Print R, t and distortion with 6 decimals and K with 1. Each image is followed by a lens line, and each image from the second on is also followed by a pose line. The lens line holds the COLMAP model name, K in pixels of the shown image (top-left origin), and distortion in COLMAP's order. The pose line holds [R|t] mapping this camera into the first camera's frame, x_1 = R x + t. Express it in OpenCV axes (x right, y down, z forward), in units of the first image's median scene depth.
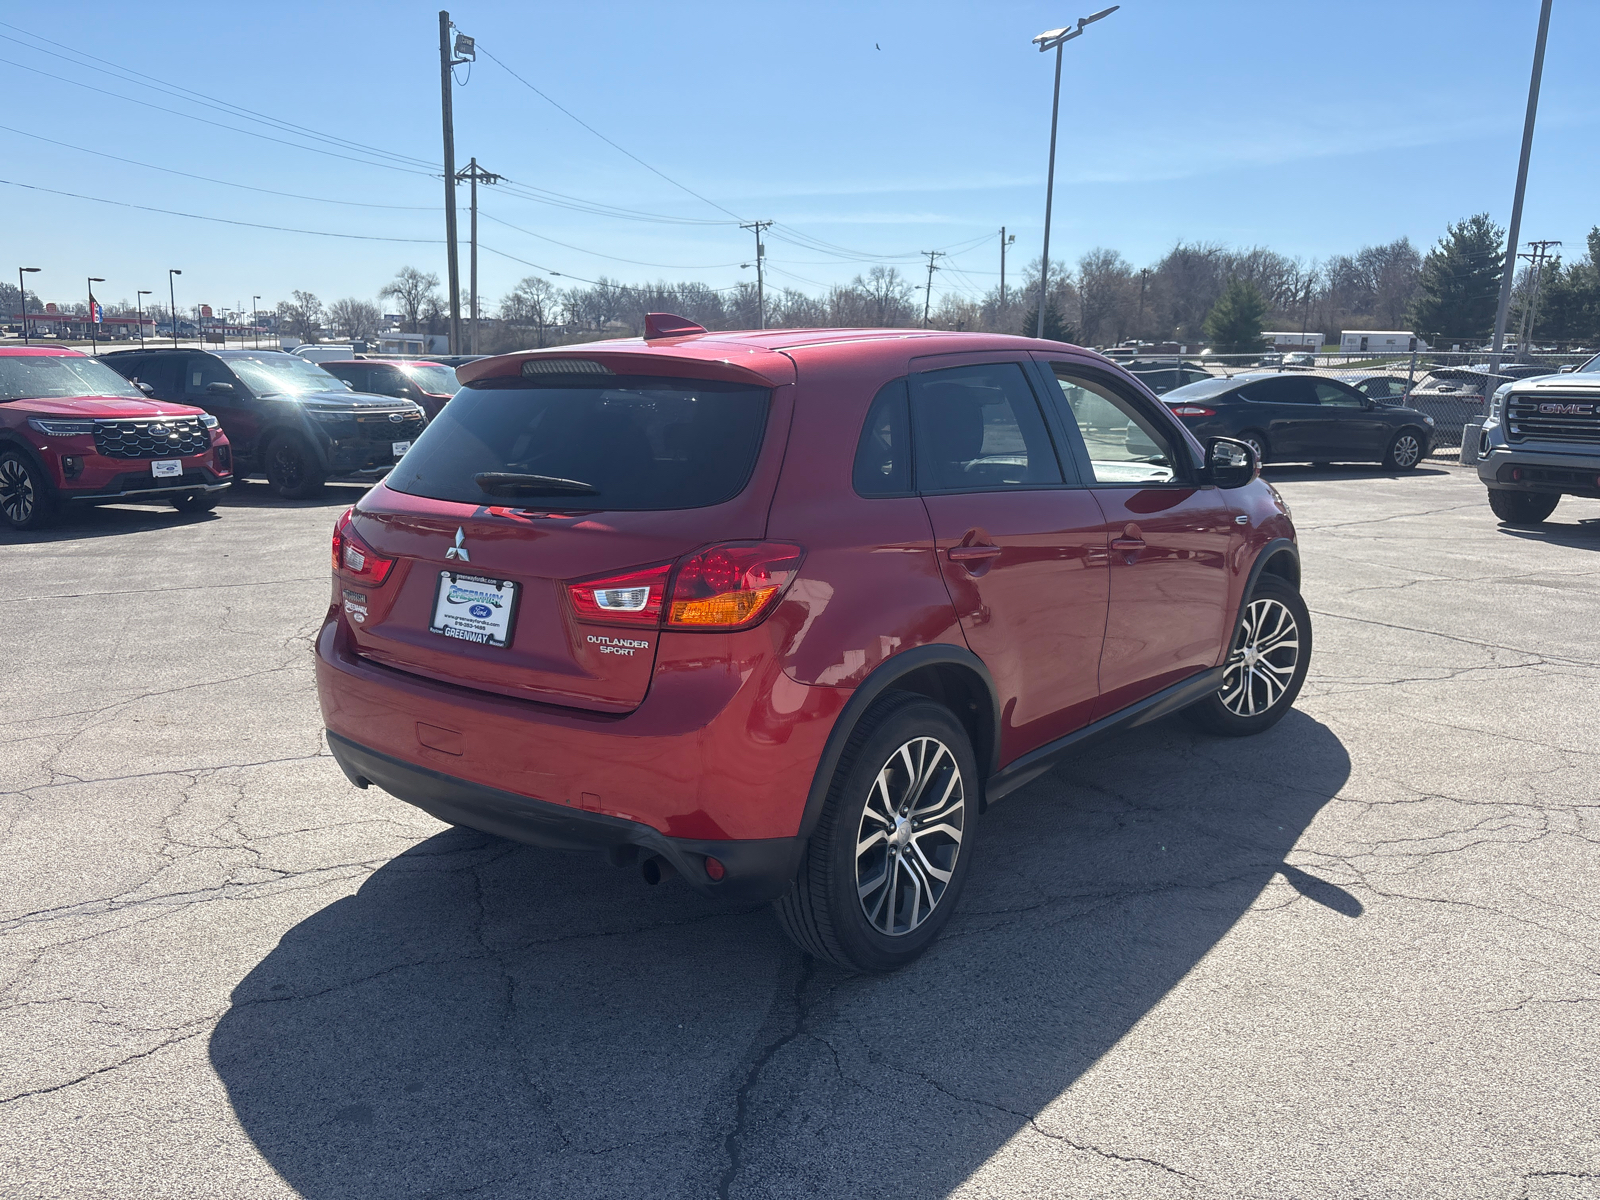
lens RADIAL K [[1214.0, 0, 780.4], [0, 1214.0, 589.5], [0, 0, 1]] dist [0.022594, -0.012108]
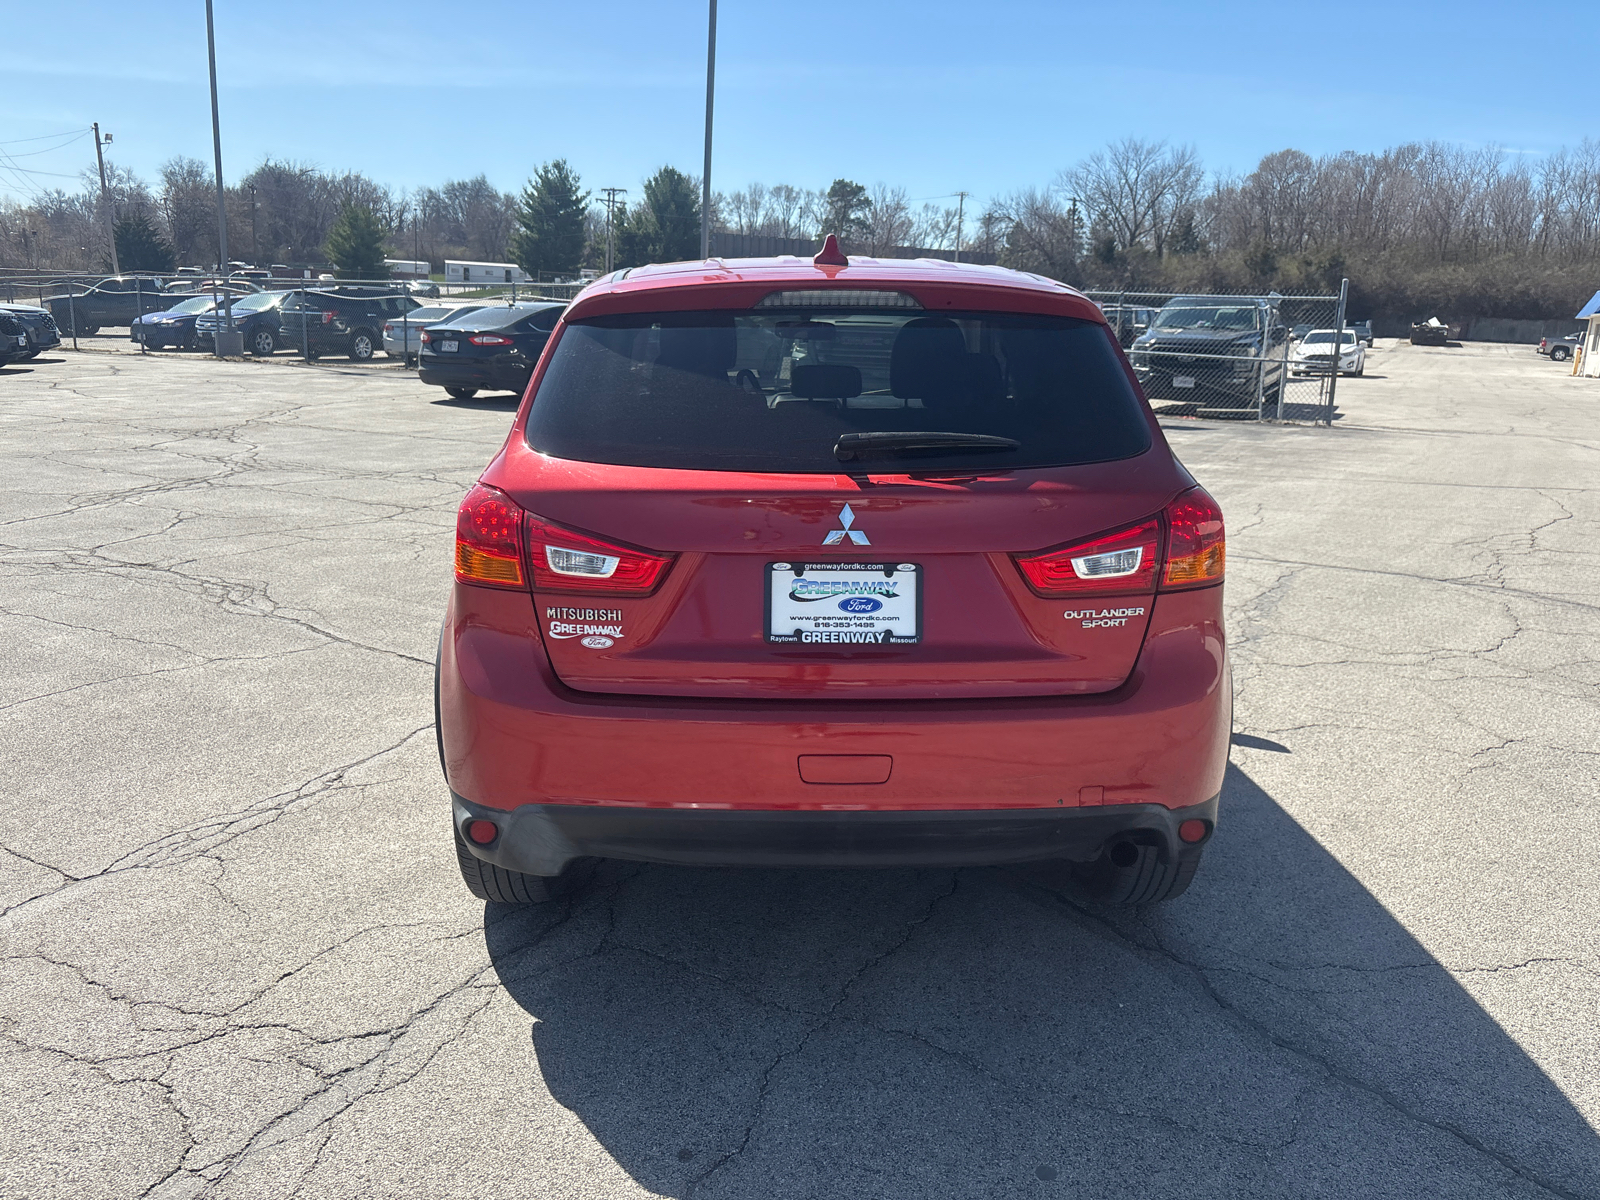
lens RADIAL K [[1214.0, 0, 780.4], [0, 1214.0, 589.5], [0, 0, 1]] dist [0.022594, -0.012108]
pose [[0.769913, -0.131822, 0.624386, -0.782299], [0.095246, 0.991210, 0.091821, -0.070860], [-0.631001, -0.011224, 0.775701, 0.405432]]
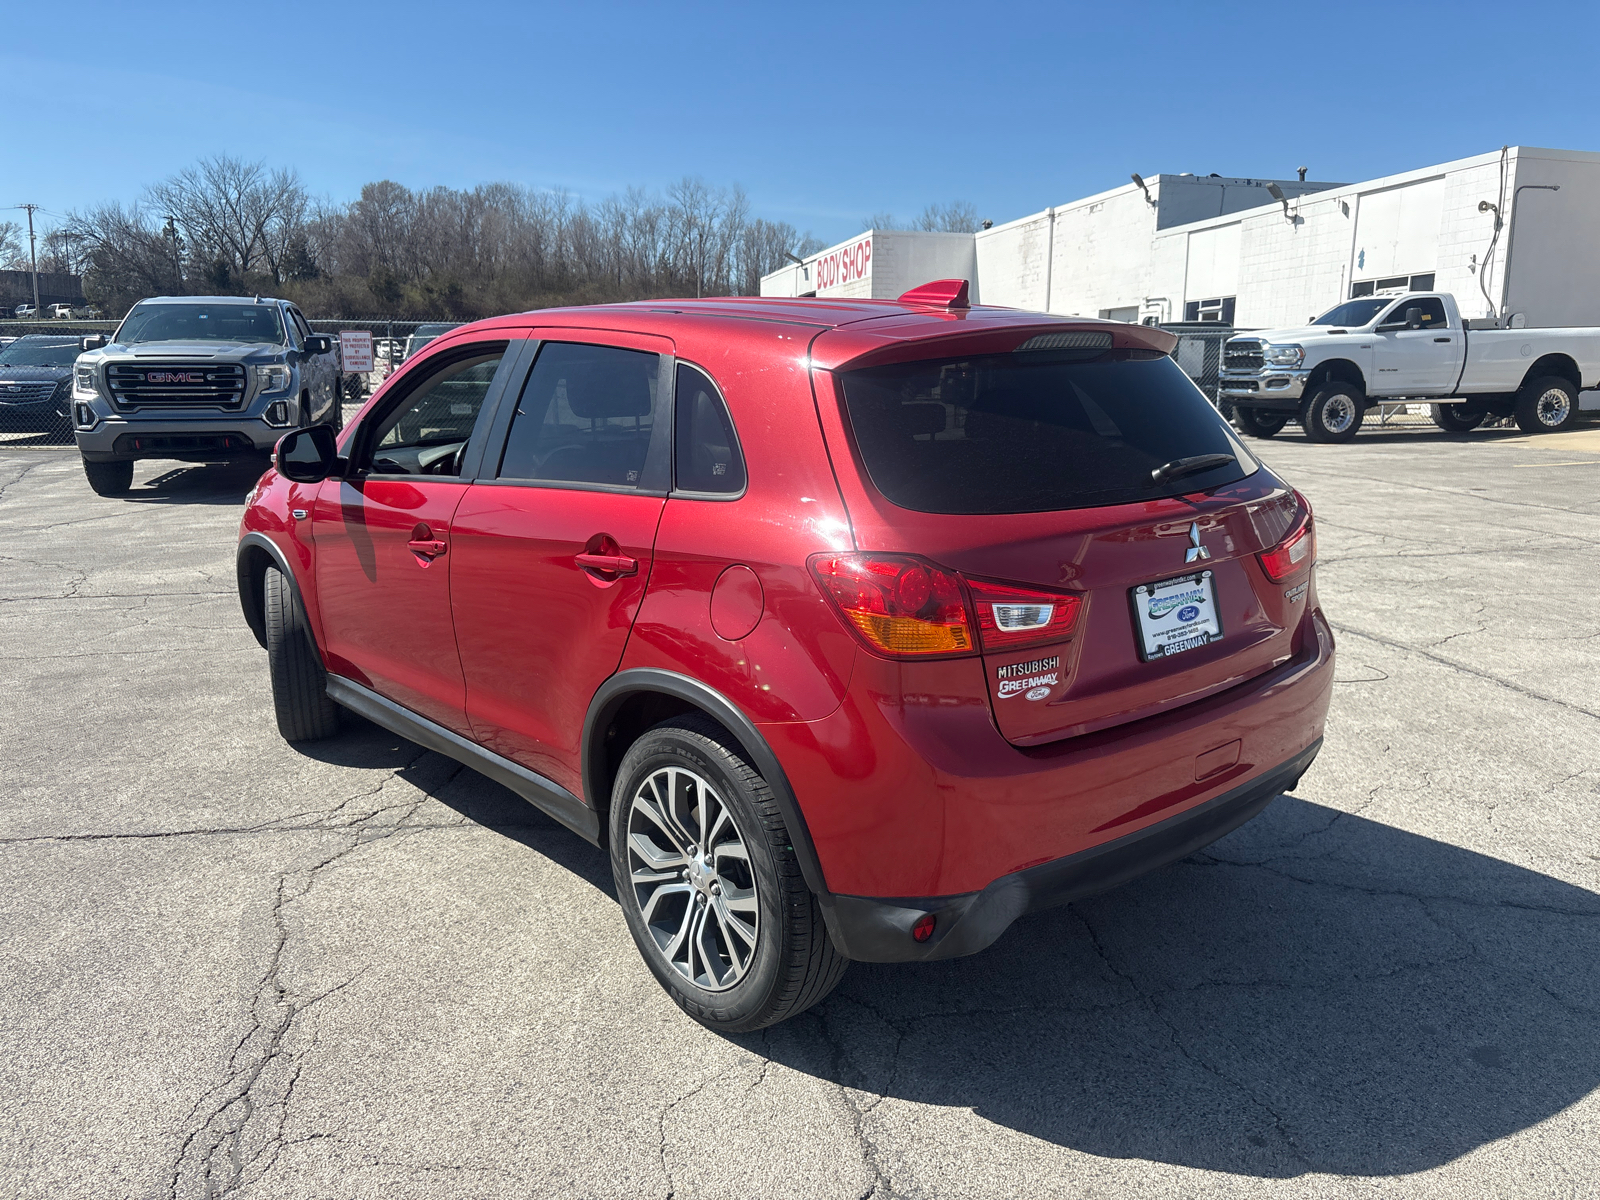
lens RADIAL K [[1221.1, 0, 800.0], [0, 1221.1, 600.0], [0, 0, 1]] dist [0.018001, -0.017516]
pose [[0.182760, -0.204947, 0.961559, -1.154739], [0.173627, 0.969387, 0.173615, -0.196652], [-0.967705, 0.135222, 0.212750, 1.074616]]
